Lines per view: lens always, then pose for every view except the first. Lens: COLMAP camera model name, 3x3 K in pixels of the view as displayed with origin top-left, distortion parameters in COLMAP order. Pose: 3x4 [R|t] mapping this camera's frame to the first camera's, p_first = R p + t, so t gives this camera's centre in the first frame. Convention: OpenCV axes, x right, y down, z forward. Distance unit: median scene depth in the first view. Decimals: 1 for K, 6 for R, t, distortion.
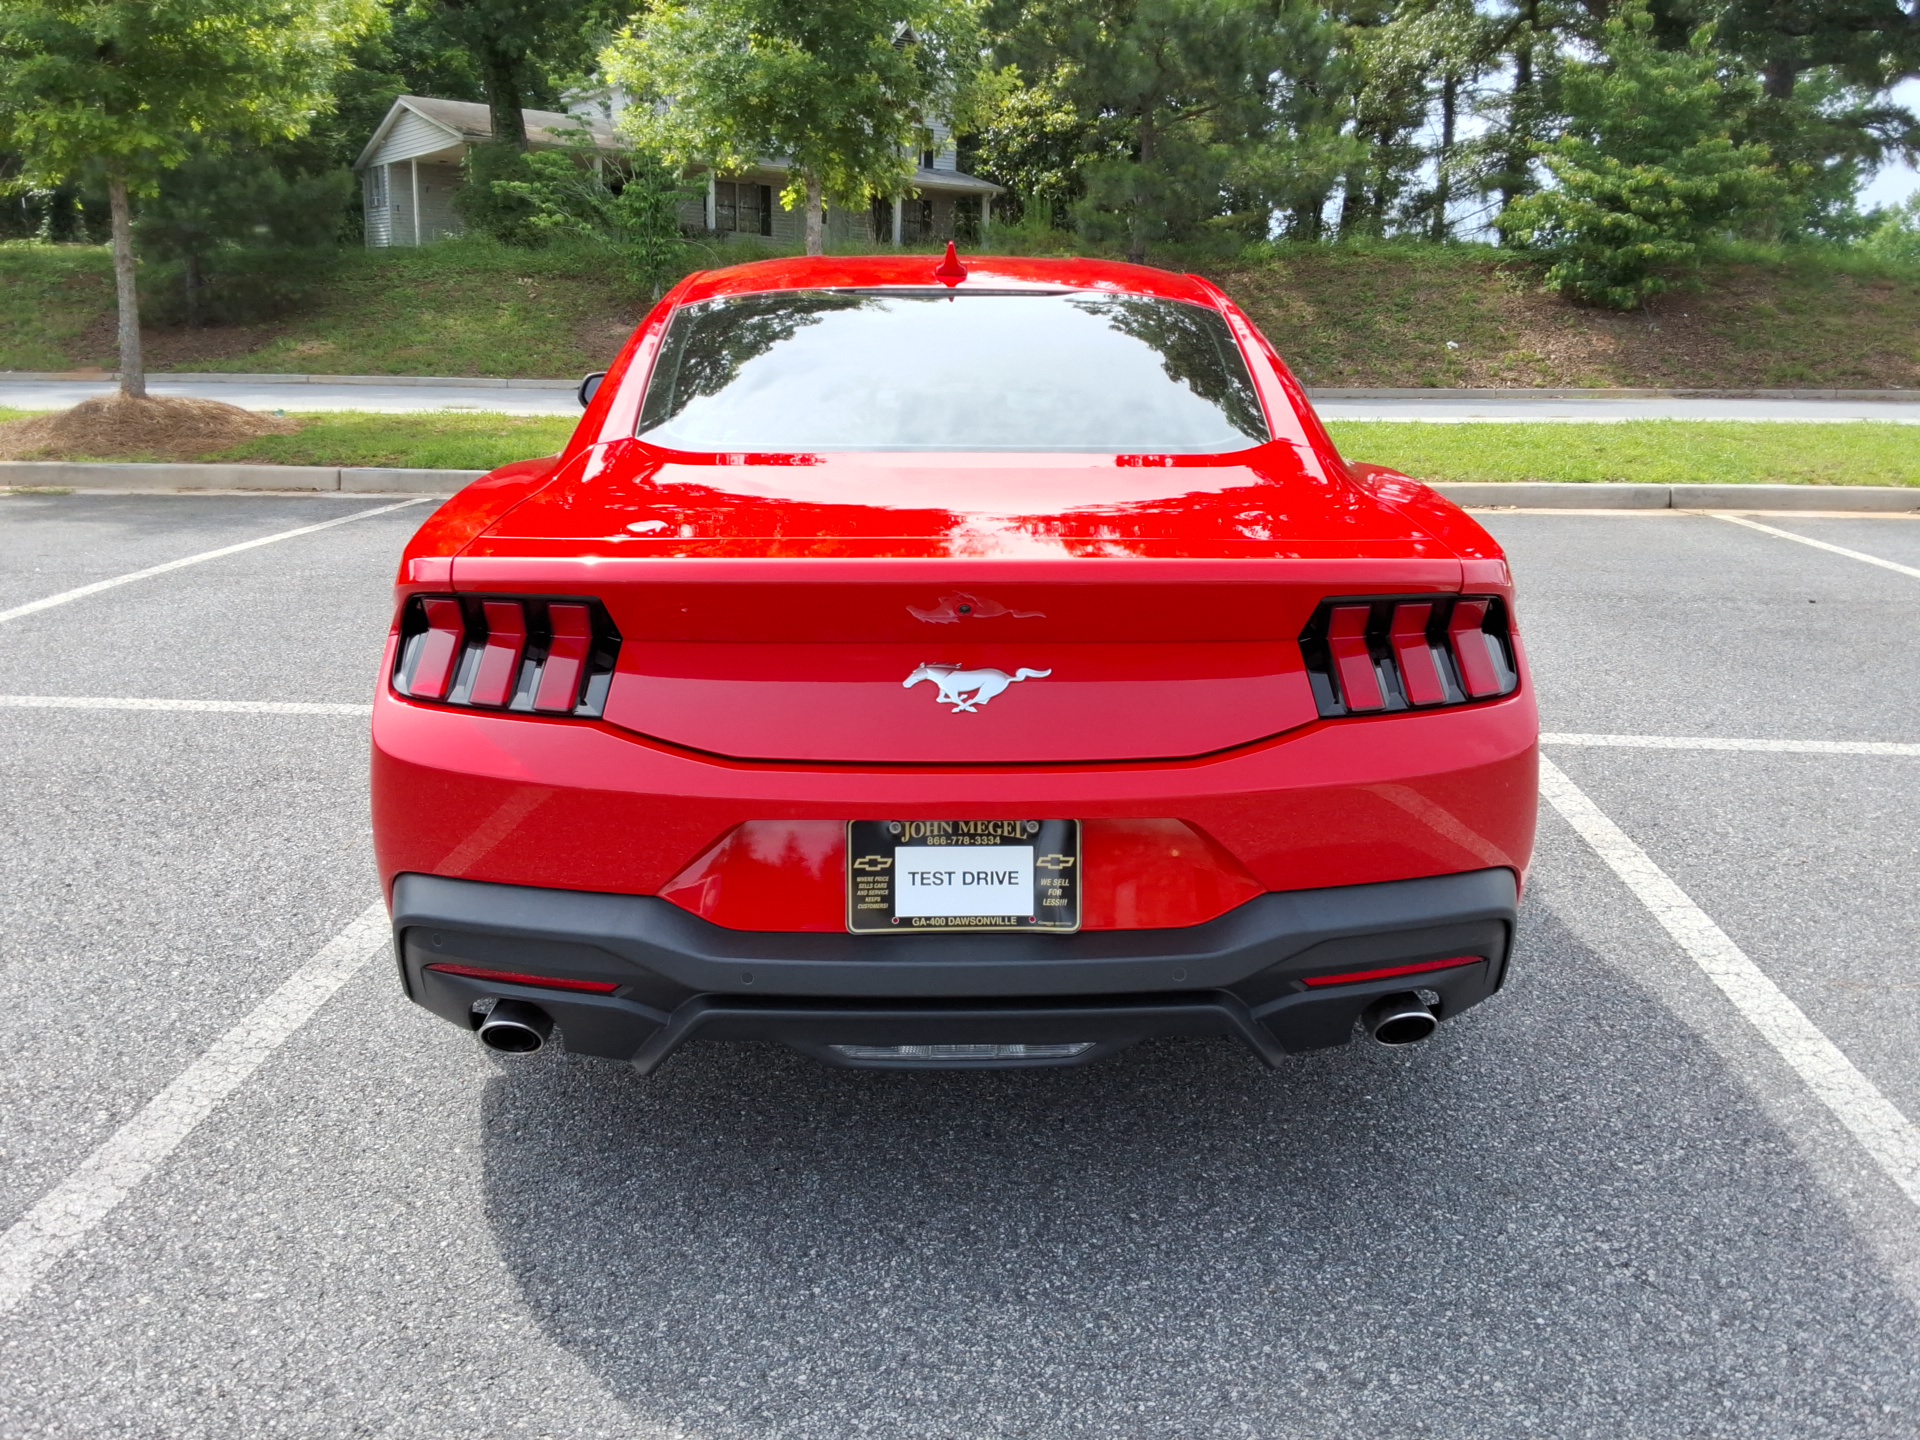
lens RADIAL K [[1541.1, 0, 978.6], [0, 1541.1, 701.5], [0, 0, 1]] dist [0.125008, -0.205208]
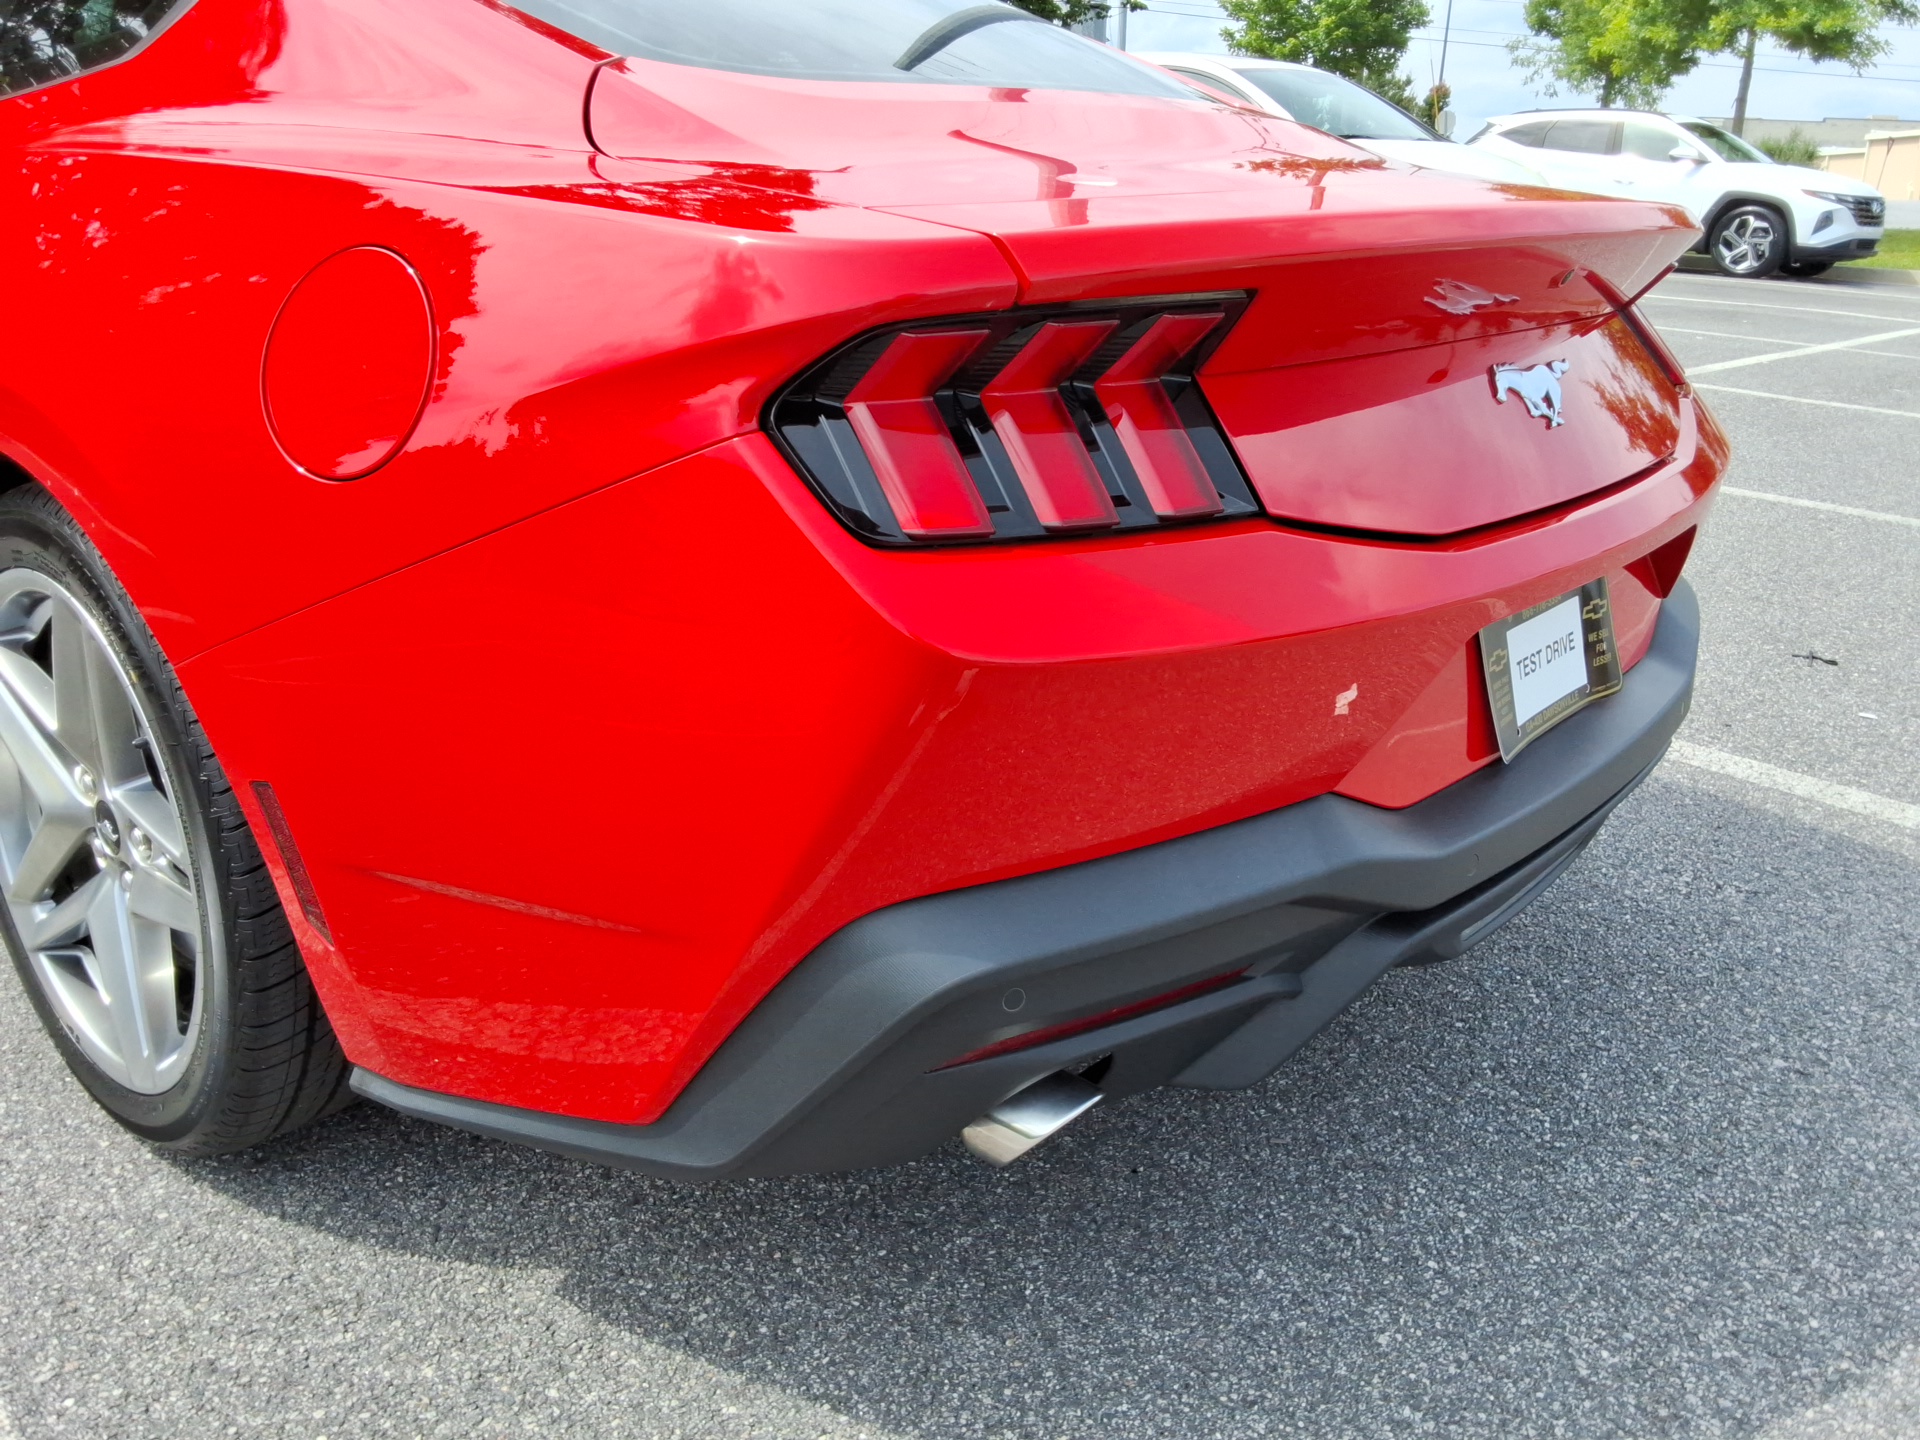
lens RADIAL K [[1541.1, 0, 978.6], [0, 1541.1, 701.5], [0, 0, 1]] dist [0.125008, -0.205208]
pose [[0.662125, -0.232553, 0.712397, -0.065276], [0.158515, 0.972584, 0.170158, -0.003097], [-0.732437, 0.000260, 0.680835, 0.061678]]
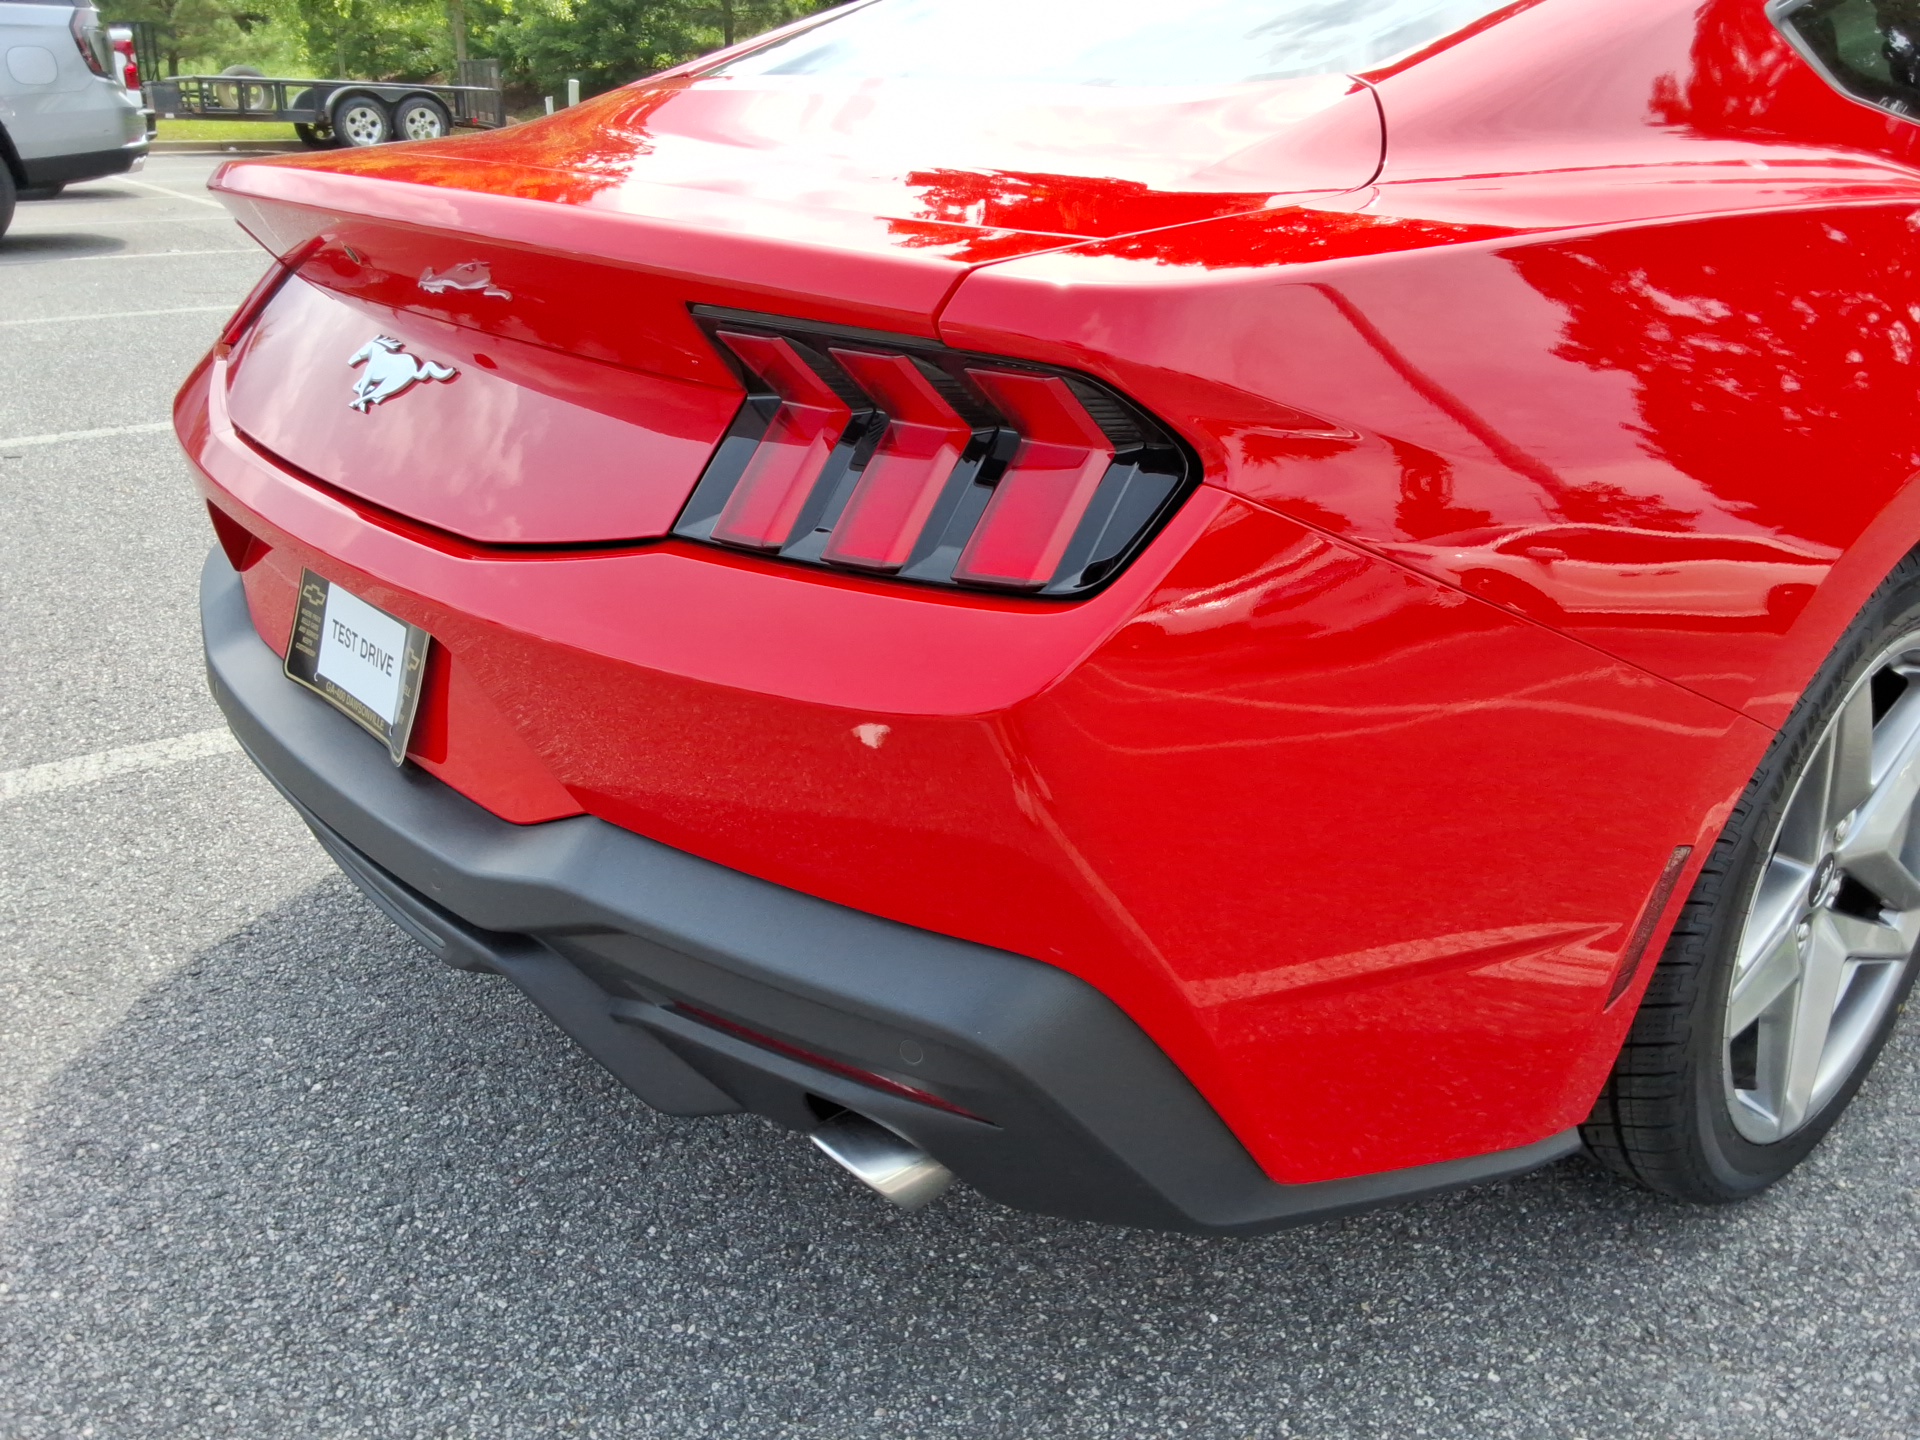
lens RADIAL K [[1563.0, 0, 969.3], [0, 1563.0, 693.7], [0, 0, 1]] dist [0.100130, -0.165937]
pose [[0.627743, 0.282149, -0.725487, 0.062715], [-0.204085, 0.959051, 0.196395, -0.005850], [0.751191, 0.024775, 0.659620, 0.065206]]
